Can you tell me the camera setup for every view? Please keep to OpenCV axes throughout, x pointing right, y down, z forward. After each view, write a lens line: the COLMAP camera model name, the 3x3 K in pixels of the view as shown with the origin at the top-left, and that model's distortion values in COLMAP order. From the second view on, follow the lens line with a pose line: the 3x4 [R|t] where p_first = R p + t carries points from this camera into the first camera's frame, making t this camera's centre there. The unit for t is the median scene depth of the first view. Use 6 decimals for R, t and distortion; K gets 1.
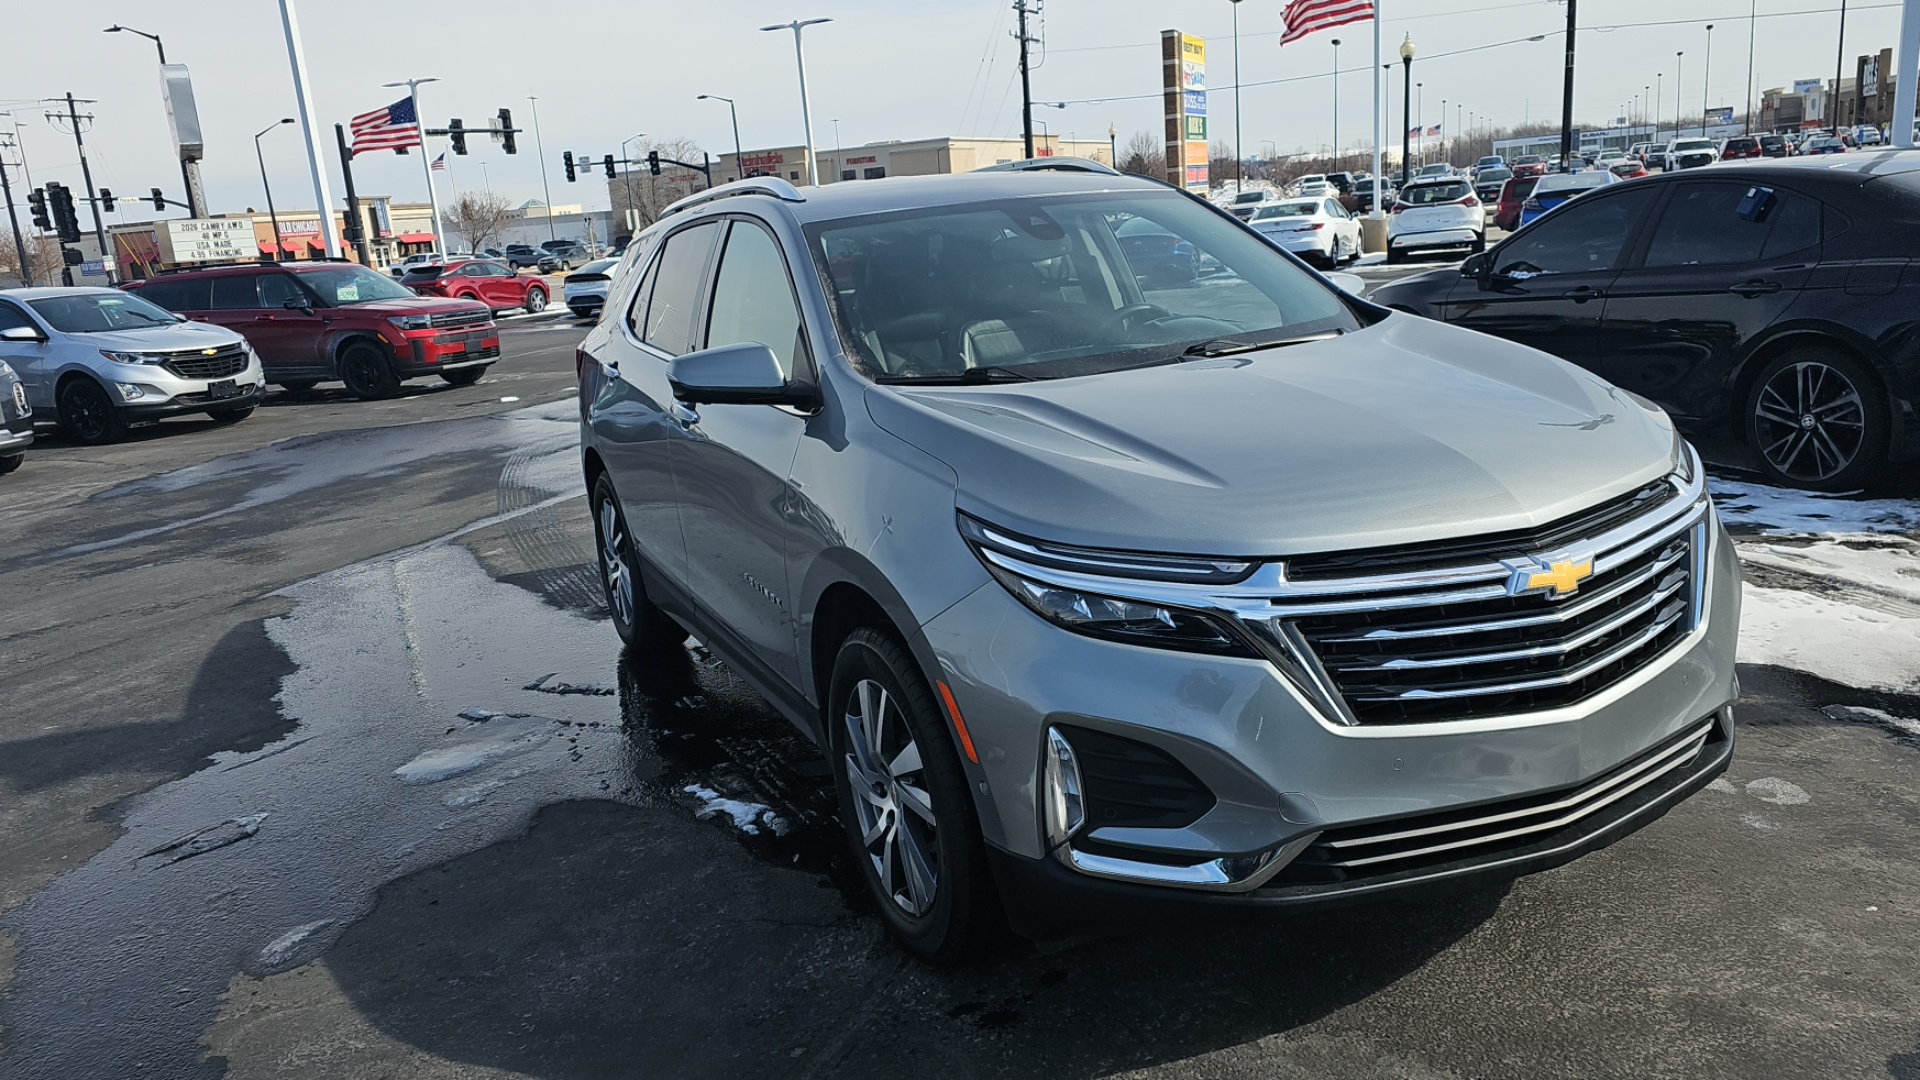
lens RADIAL K [[1365.4, 0, 947.5], [0, 1365.4, 535.0], [0, 0, 1]] dist [0.042392, -0.010096]
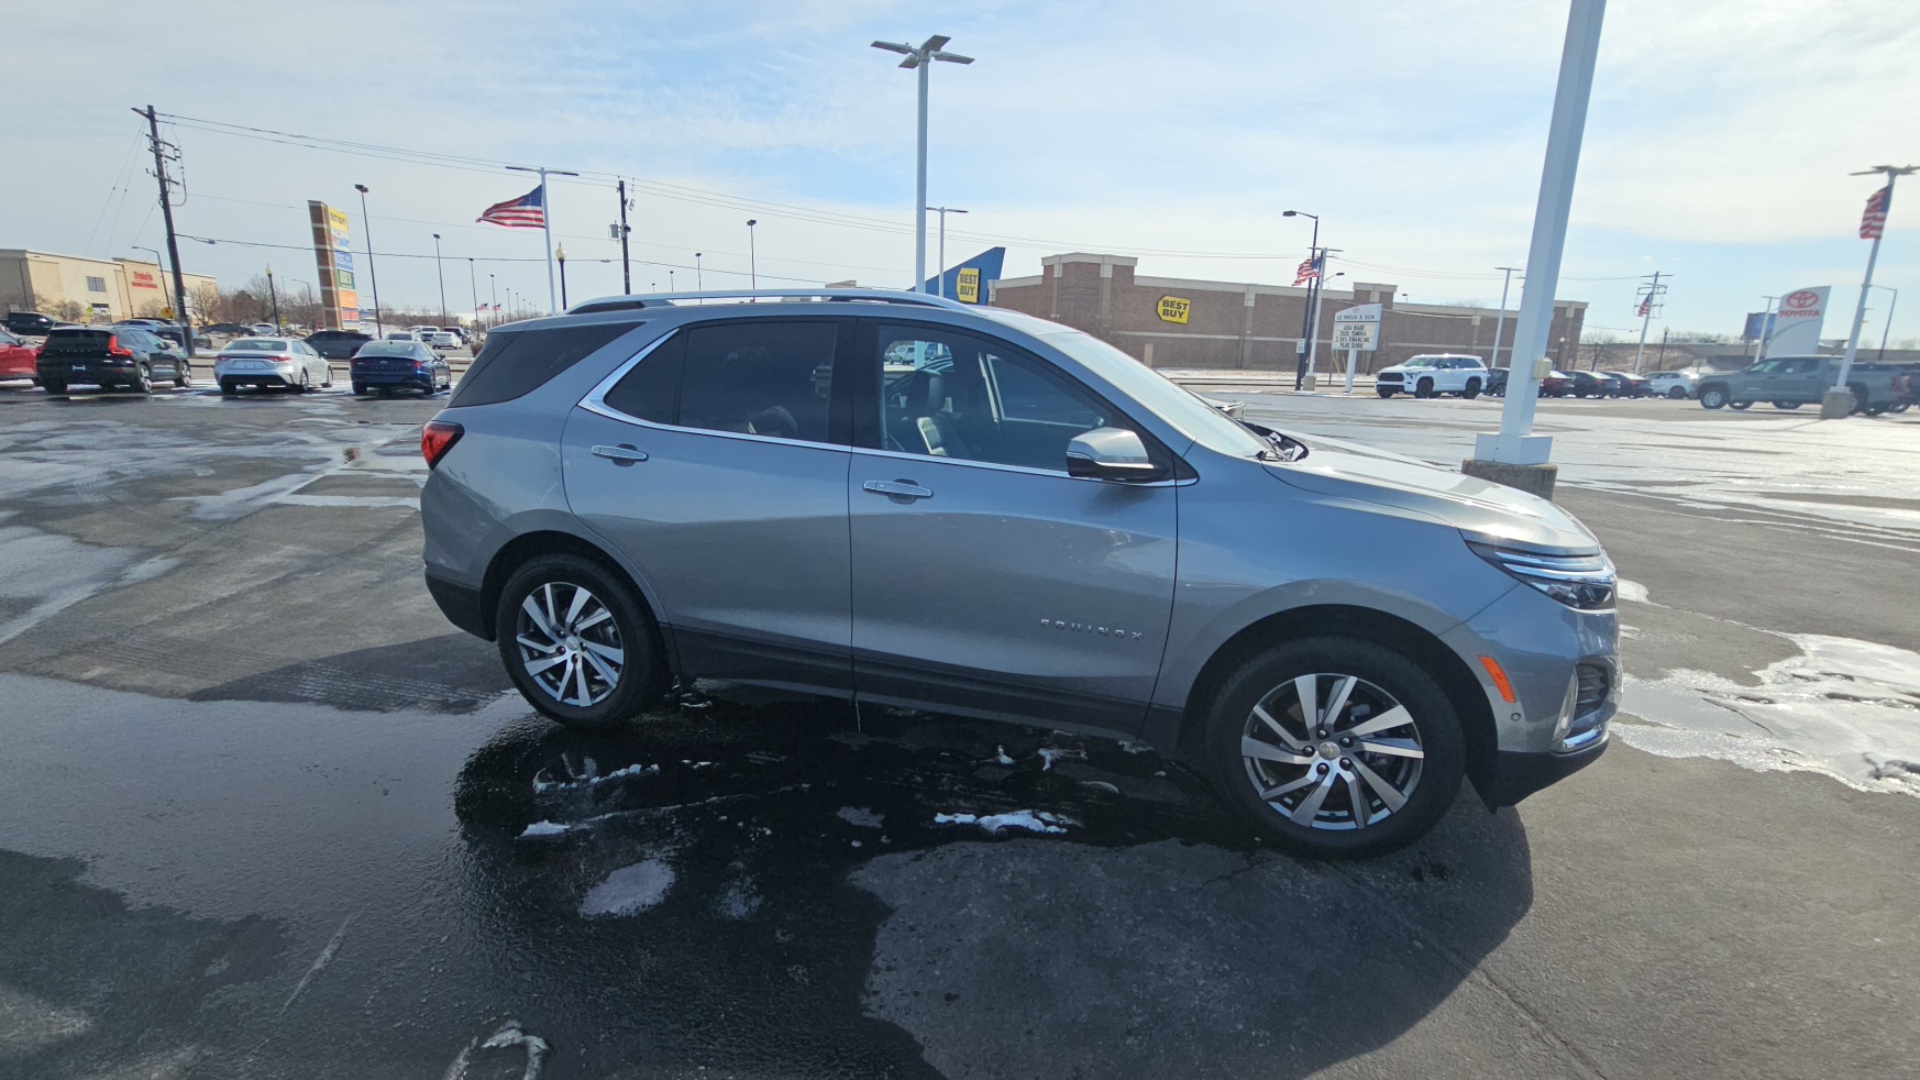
lens RADIAL K [[852.7, 0, 975.5], [0, 852.7, 535.9], [0, 0, 1]] dist [0.008459, -0.006475]
pose [[0.668204, -0.058532, 0.741672, -0.184995], [0.086209, 0.996277, 0.000956, -0.012714], [-0.738966, 0.063300, 0.670762, 0.133348]]
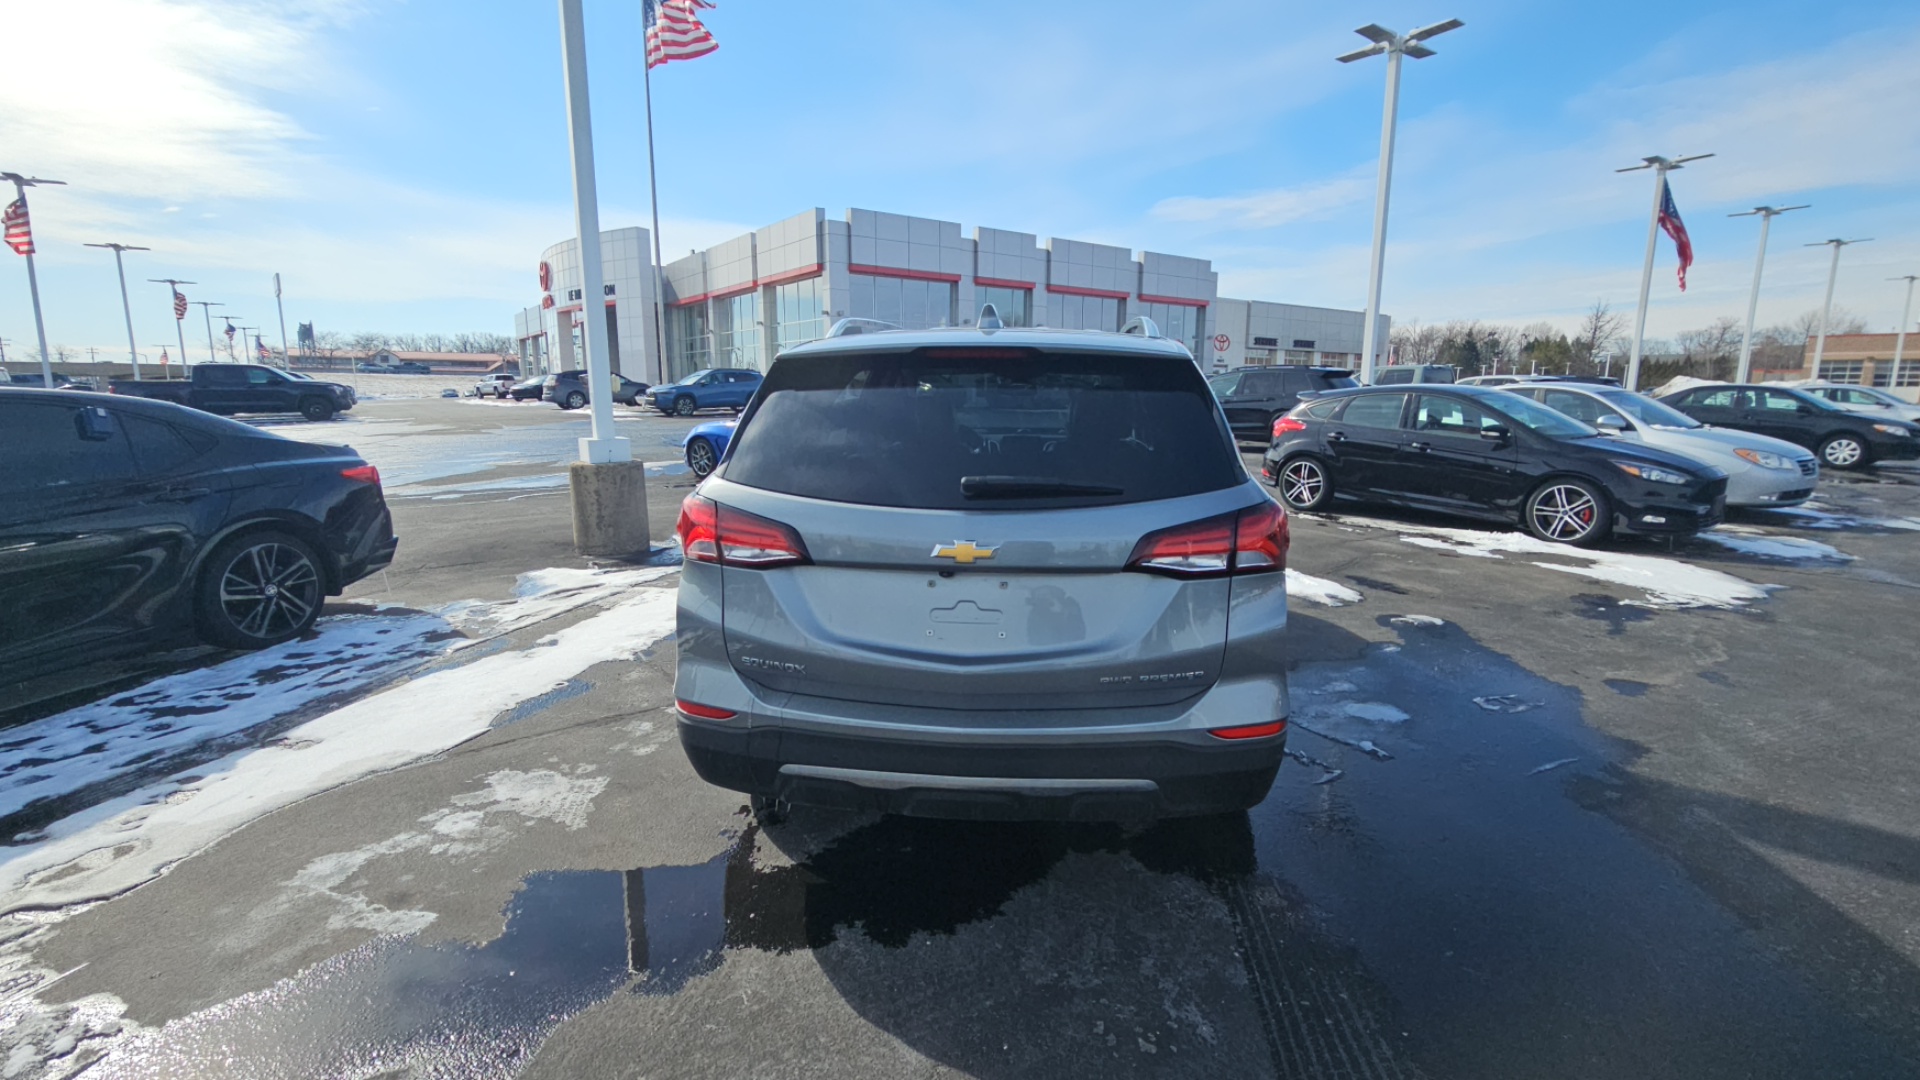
lens RADIAL K [[852.7, 0, 985.5], [0, 852.7, 534.5], [0, 0, 1]] dist [0.008459, -0.006475]
pose [[-0.862122, -0.003869, 0.506685, -0.140752], [0.181863, 0.930980, 0.316548, -0.109464], [-0.472939, 0.365051, -0.801915, 0.553302]]
